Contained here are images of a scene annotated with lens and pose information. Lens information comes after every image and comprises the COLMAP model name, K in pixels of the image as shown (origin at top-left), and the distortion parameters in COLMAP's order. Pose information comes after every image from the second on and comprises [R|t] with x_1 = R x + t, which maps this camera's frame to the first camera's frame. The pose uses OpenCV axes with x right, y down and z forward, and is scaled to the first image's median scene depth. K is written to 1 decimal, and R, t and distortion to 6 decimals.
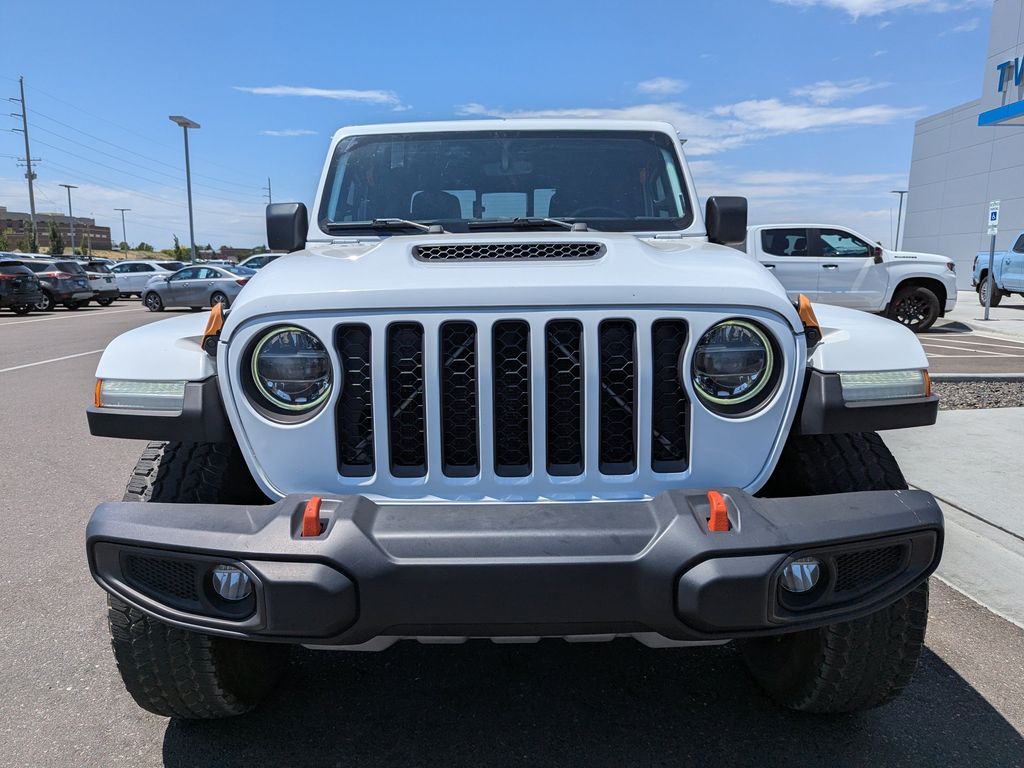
lens RADIAL K [[723.7, 0, 508.5], [0, 723.7, 392.1], [0, 0, 1]] dist [0.060012, -0.059296]
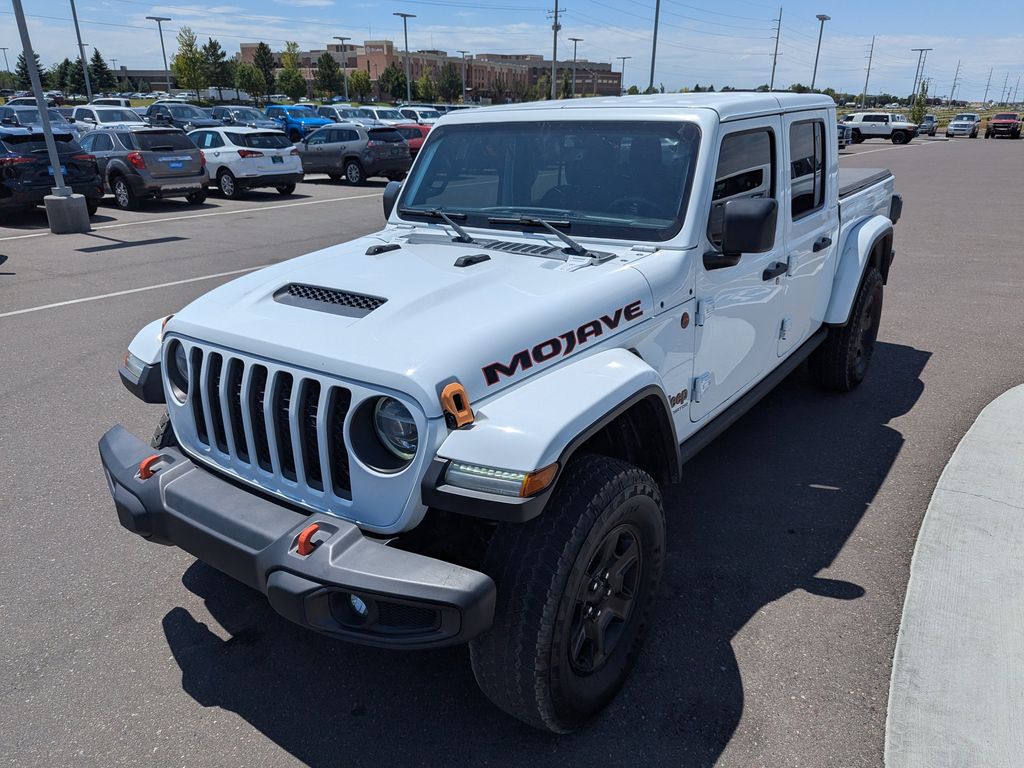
lens RADIAL K [[723.2, 0, 516.3], [0, 723.2, 394.0], [0, 0, 1]] dist [0.059633, -0.053956]
pose [[0.812341, 0.208925, -0.544474, 1.106180], [-0.095811, 0.968751, 0.228781, -0.388807], [0.575258, -0.133682, 0.806974, 0.128932]]
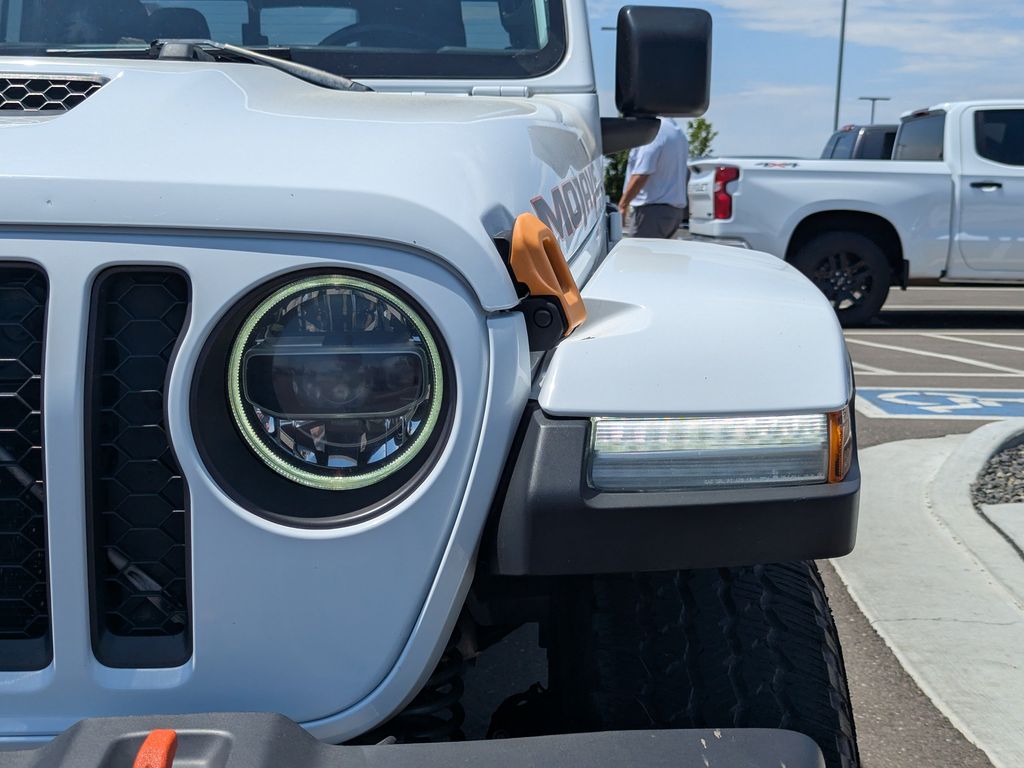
lens RADIAL K [[1436.4, 0, 490.1], [0, 1436.4, 384.9], [0, 0, 1]] dist [0.228373, -0.827665]
pose [[0.999530, 0.022392, -0.020952, 0.397223], [-0.023034, 0.999256, -0.030922, -0.017597], [0.020244, 0.031390, 0.999302, 0.224991]]
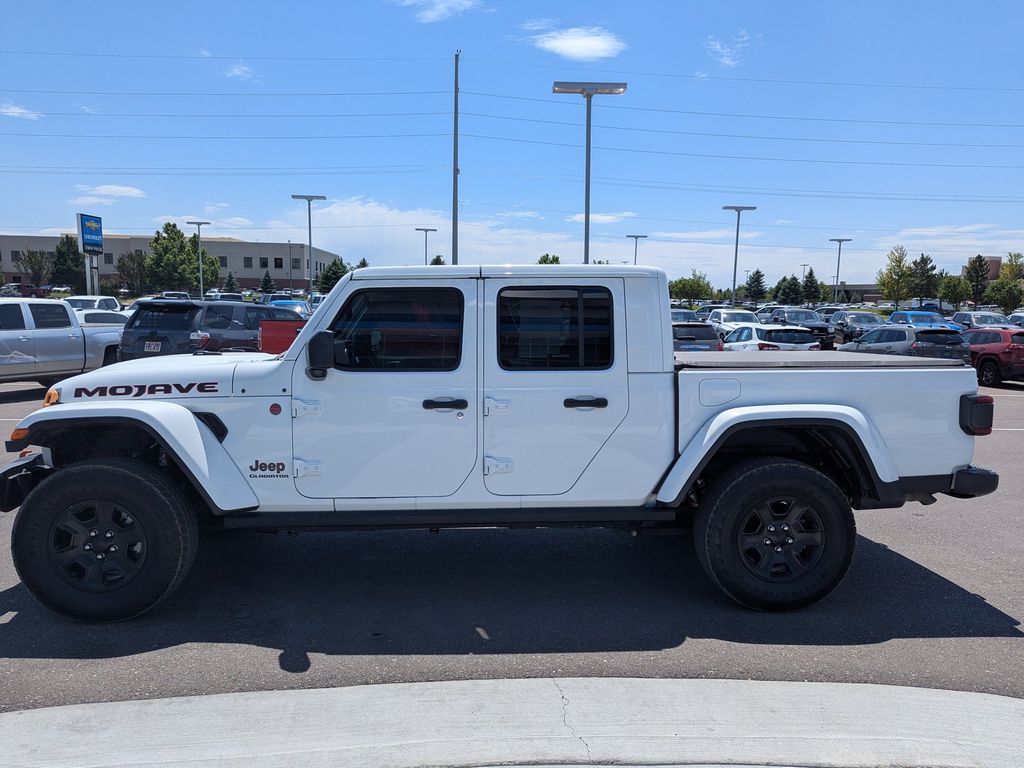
lens RADIAL K [[726.1, 0, 526.0], [0, 726.1, 398.0], [0, 0, 1]] dist [0.055754, -0.057134]
pose [[0.066794, 0.115931, -0.991009, 2.822702], [-0.187318, 0.977024, 0.101670, -0.627628], [0.980026, 0.178843, 0.086975, 2.274276]]
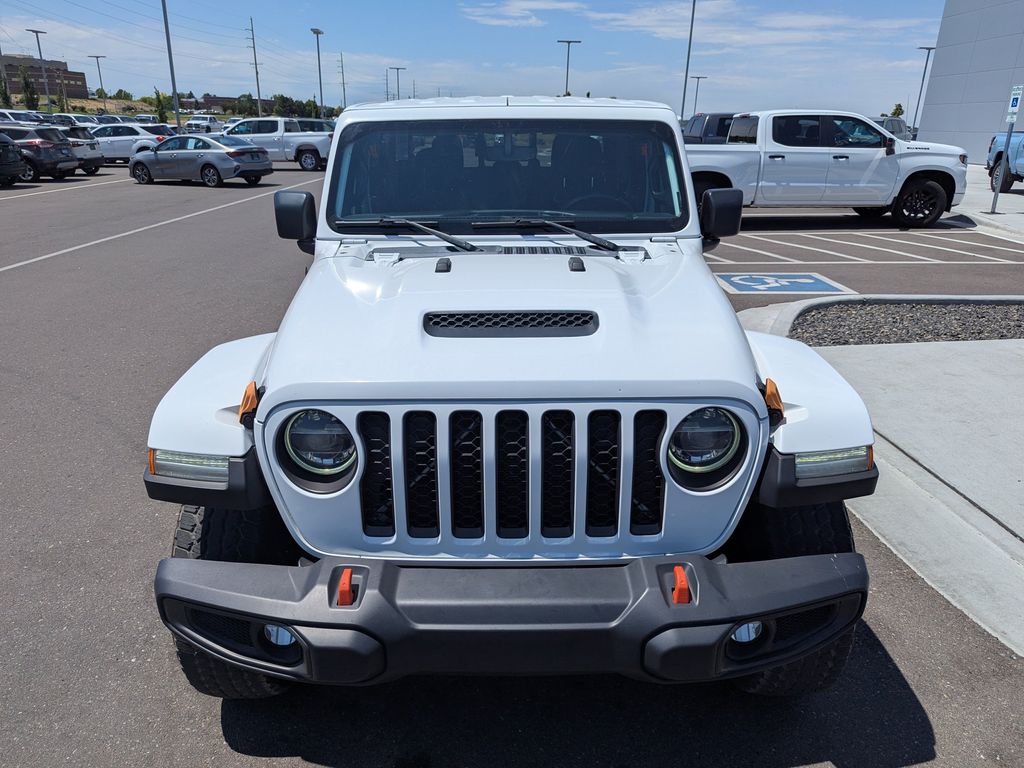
lens RADIAL K [[723.2, 0, 516.3], [0, 723.2, 394.0], [0, 0, 1]] dist [0.059633, -0.053956]
pose [[0.999884, 0.009864, 0.011592, -0.003487], [-0.011841, 0.982616, 0.185270, -0.314587], [-0.009563, -0.185386, 0.982619, -0.109176]]
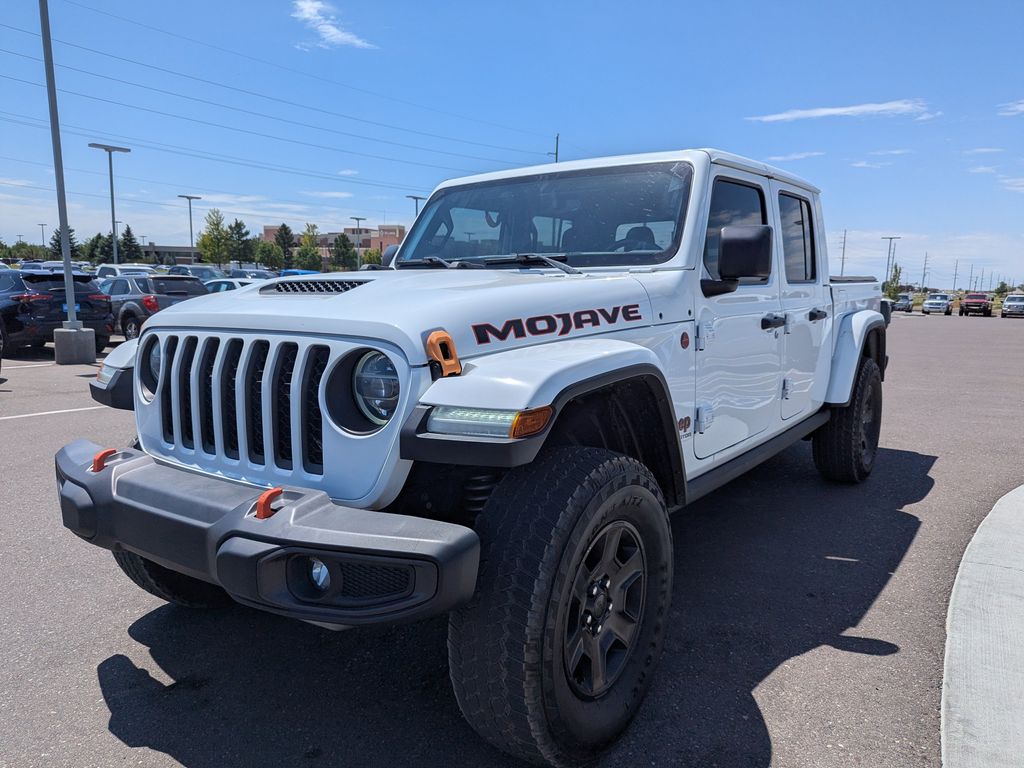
lens RADIAL K [[722.1, 0, 521.2], [0, 722.1, 394.7], [0, 0, 1]] dist [0.065599, -0.063537]
pose [[0.815335, 0.094224, -0.571272, 1.113034], [-0.111191, 0.993785, 0.005217, -0.059190], [0.568213, 0.059267, 0.820745, 0.196581]]
